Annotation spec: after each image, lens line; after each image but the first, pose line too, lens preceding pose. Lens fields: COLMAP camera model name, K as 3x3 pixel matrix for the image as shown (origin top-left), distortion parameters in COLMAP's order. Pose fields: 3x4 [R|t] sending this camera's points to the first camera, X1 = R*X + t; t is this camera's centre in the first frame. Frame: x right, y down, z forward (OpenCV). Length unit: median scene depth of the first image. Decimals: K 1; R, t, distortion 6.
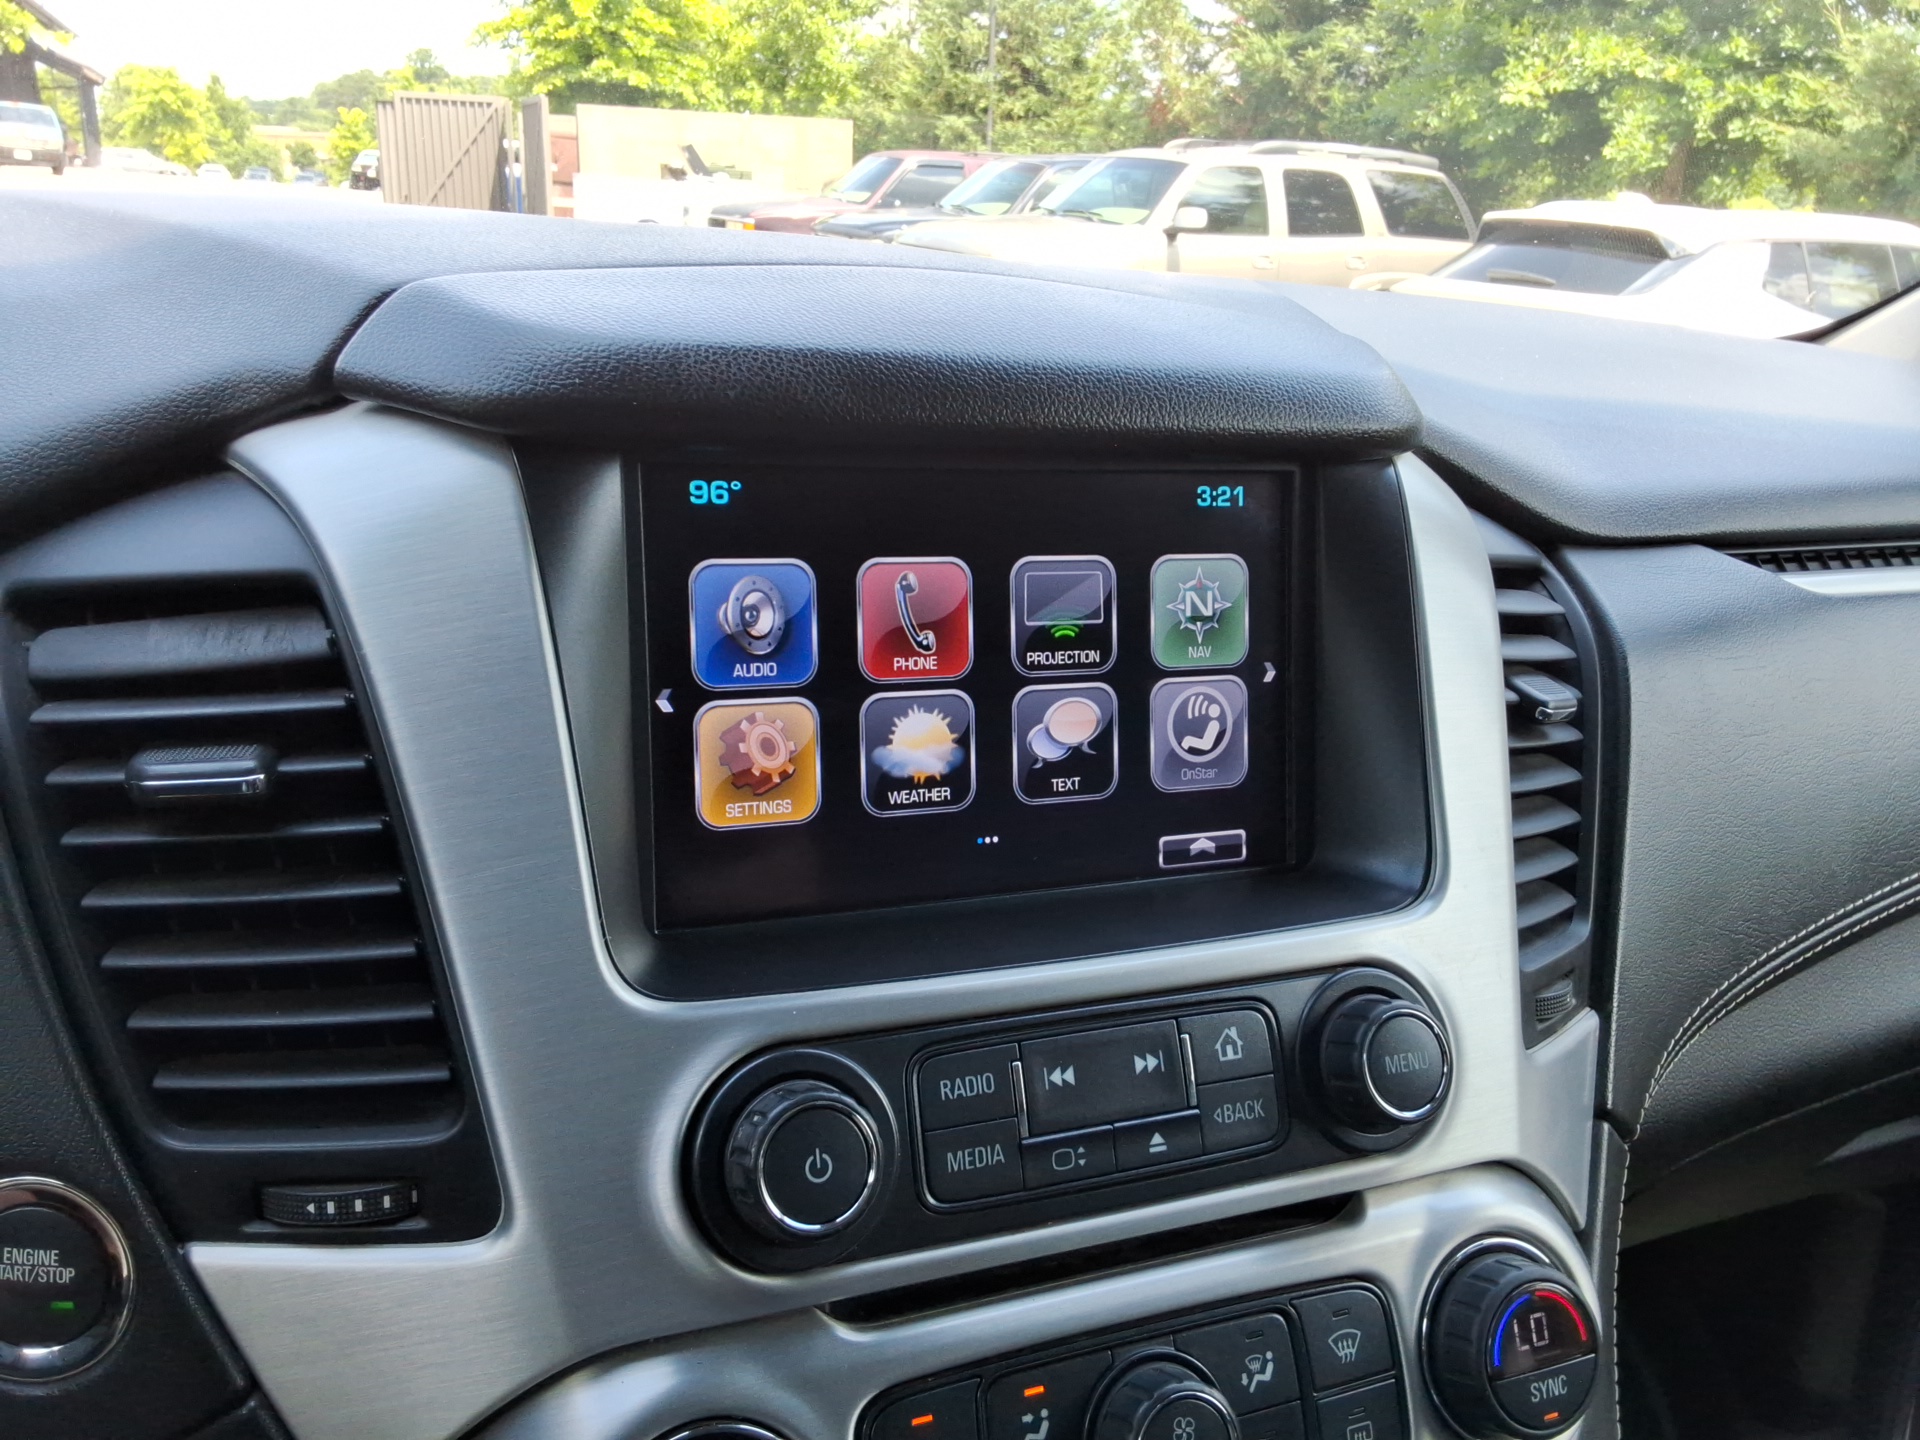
lens RADIAL K [[1555.4, 0, 970.5], [0, 1555.4, 690.9], [0, 0, 1]] dist [0.134158, -0.241187]
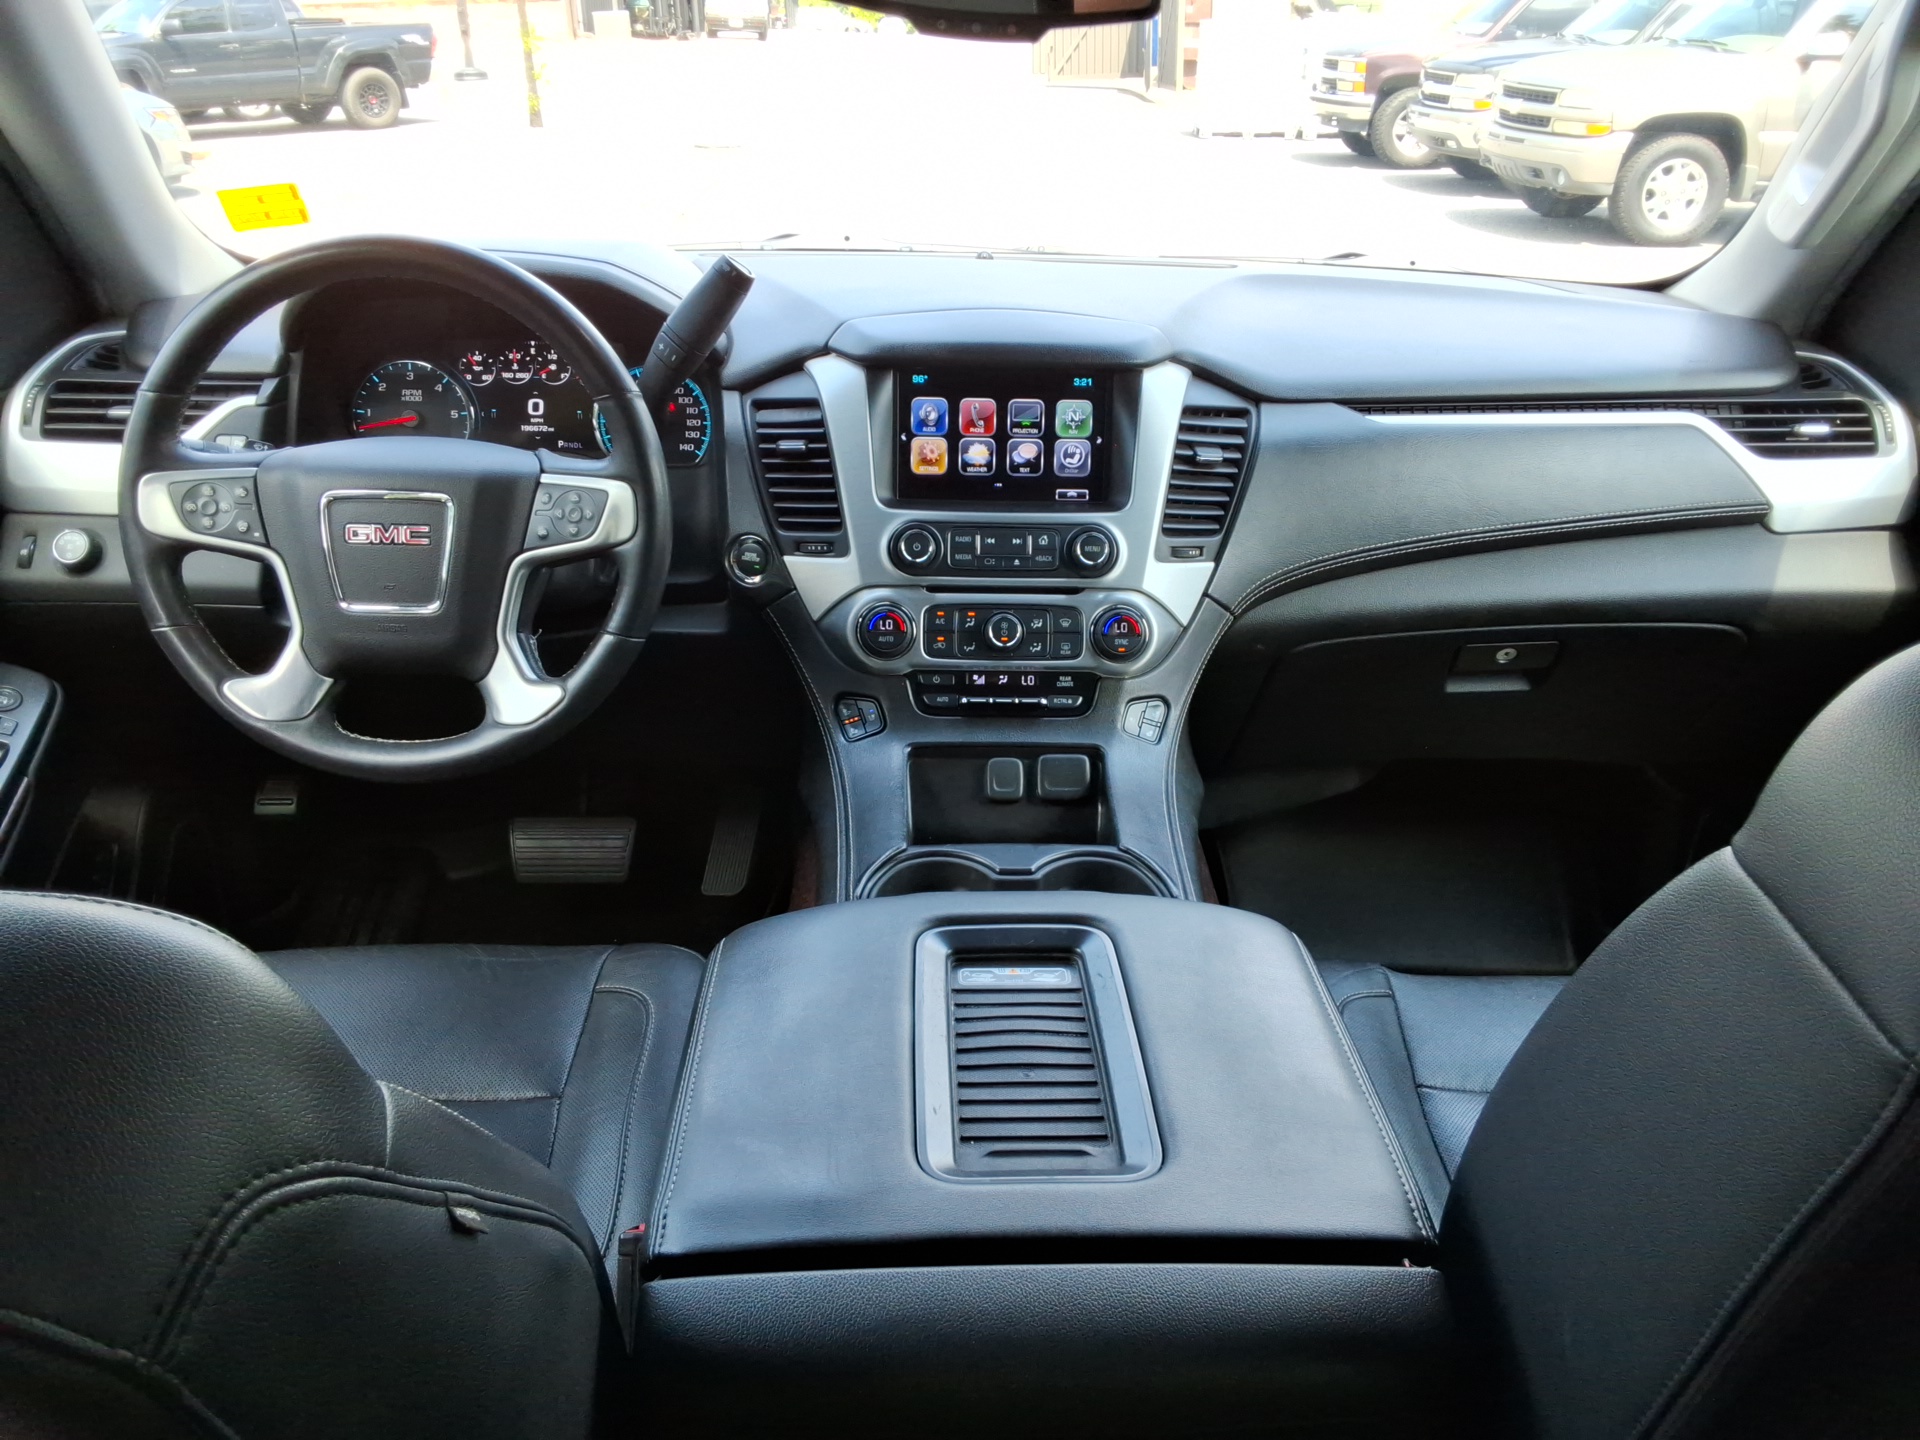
lens RADIAL K [[1534.2, 0, 984.8], [0, 1534.2, 710.7], [0, 0, 1]] dist [0.102331, -0.179042]
pose [[0.930154, 0.099985, -0.353294, 1.147480], [-0.059283, 0.990481, 0.124233, 0.159470], [0.362353, -0.094612, 0.927227, -2.036061]]
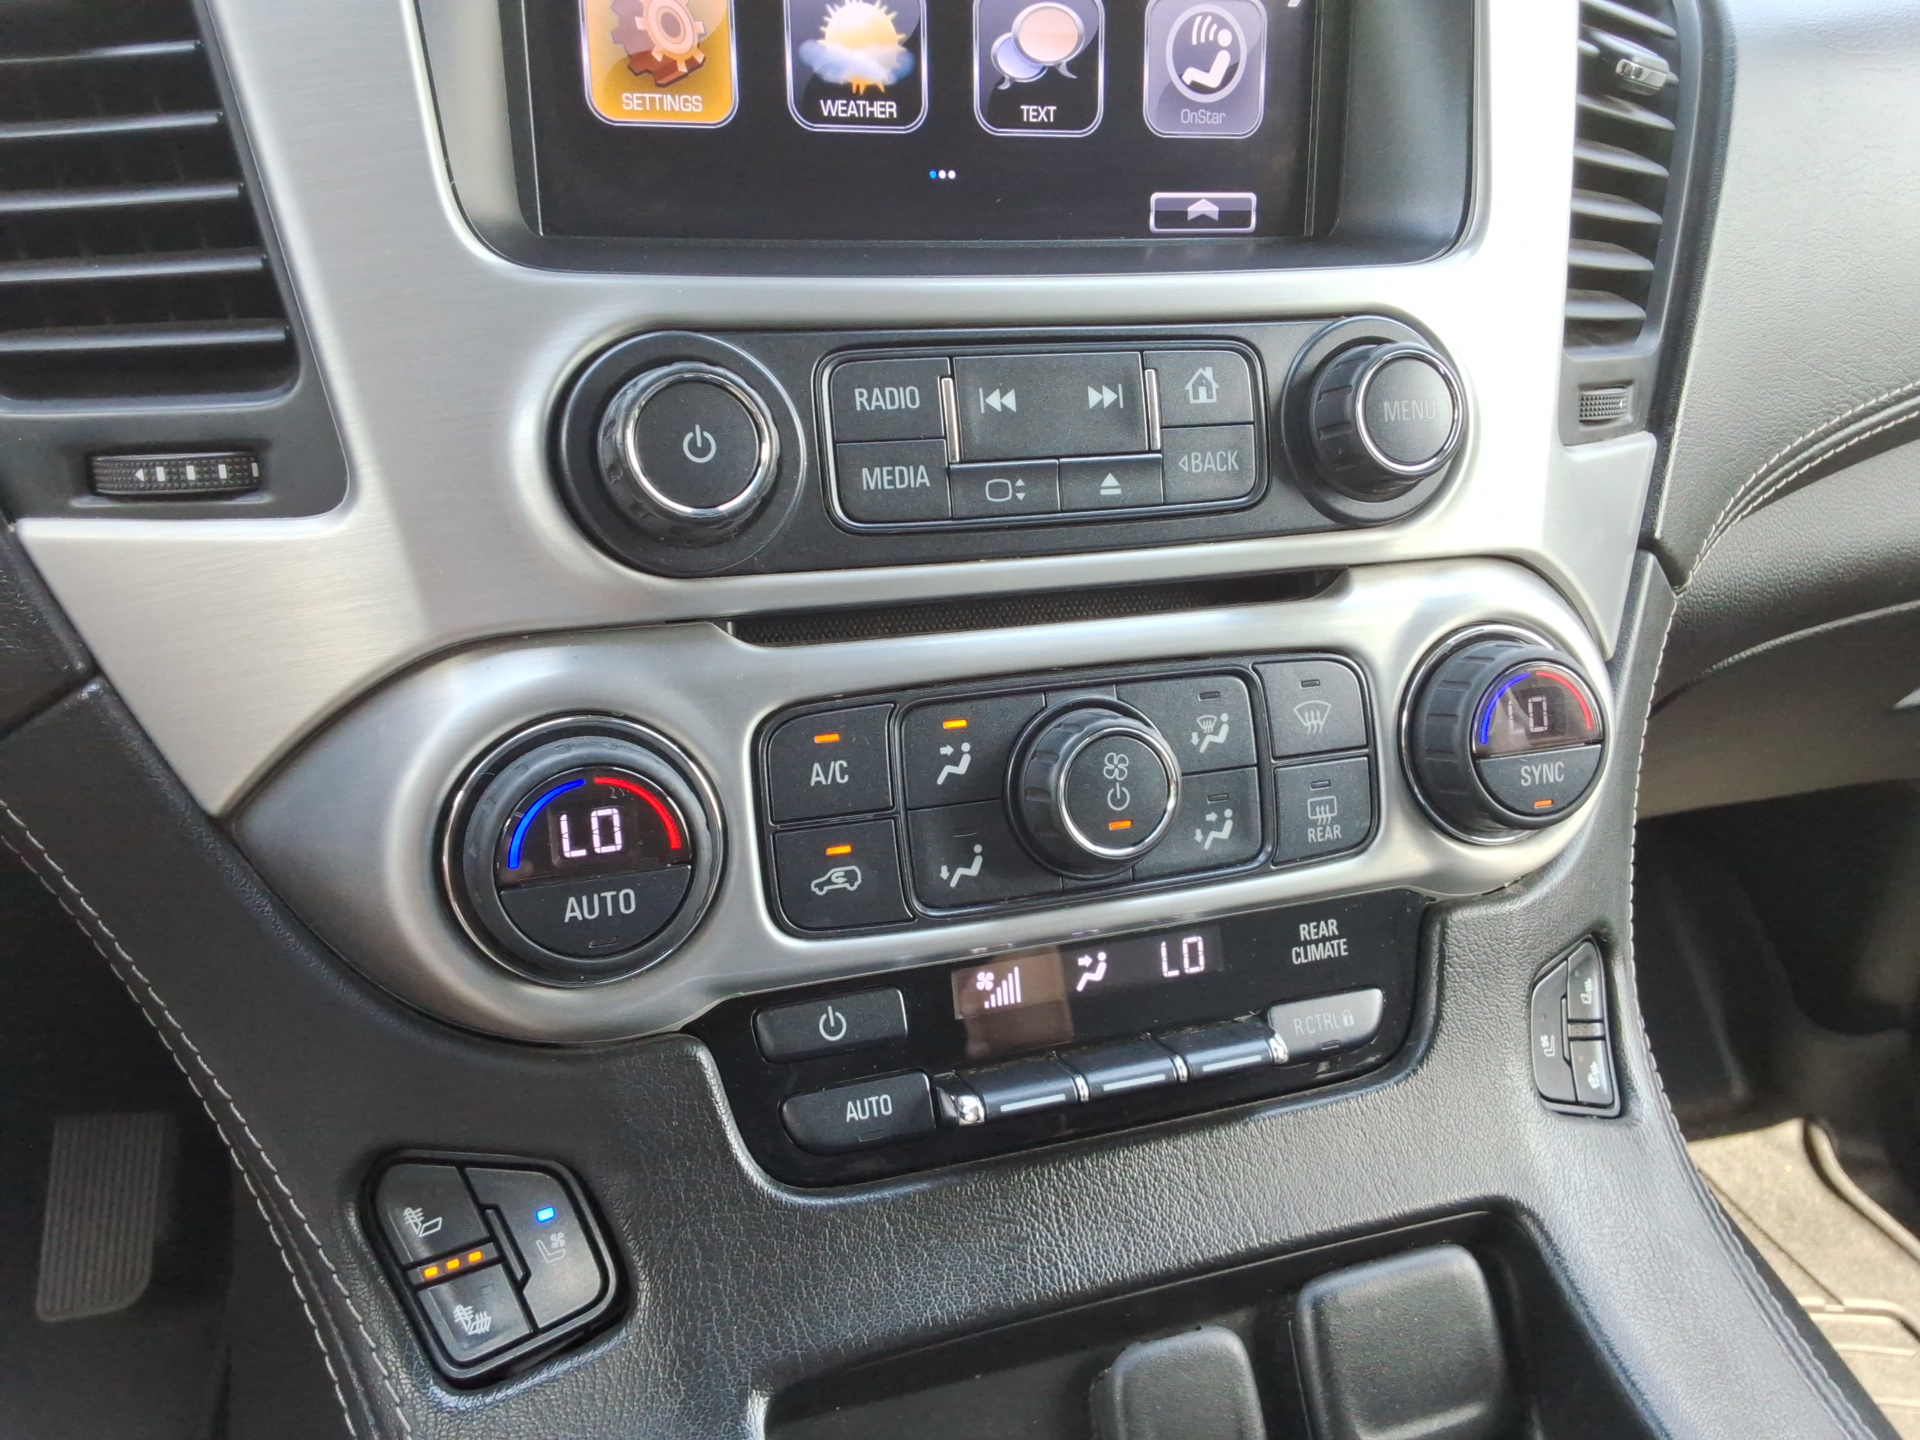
lens RADIAL K [[1549.3, 0, 974.5], [0, 1549.3, 697.4], [0, 0, 1]] dist [0.115821, -0.185564]
pose [[0.997638, 0.024041, -0.064345, 0.086015], [-0.011001, 0.980580, 0.195813, 0.197828], [0.067803, -0.194643, 0.978528, 0.096149]]
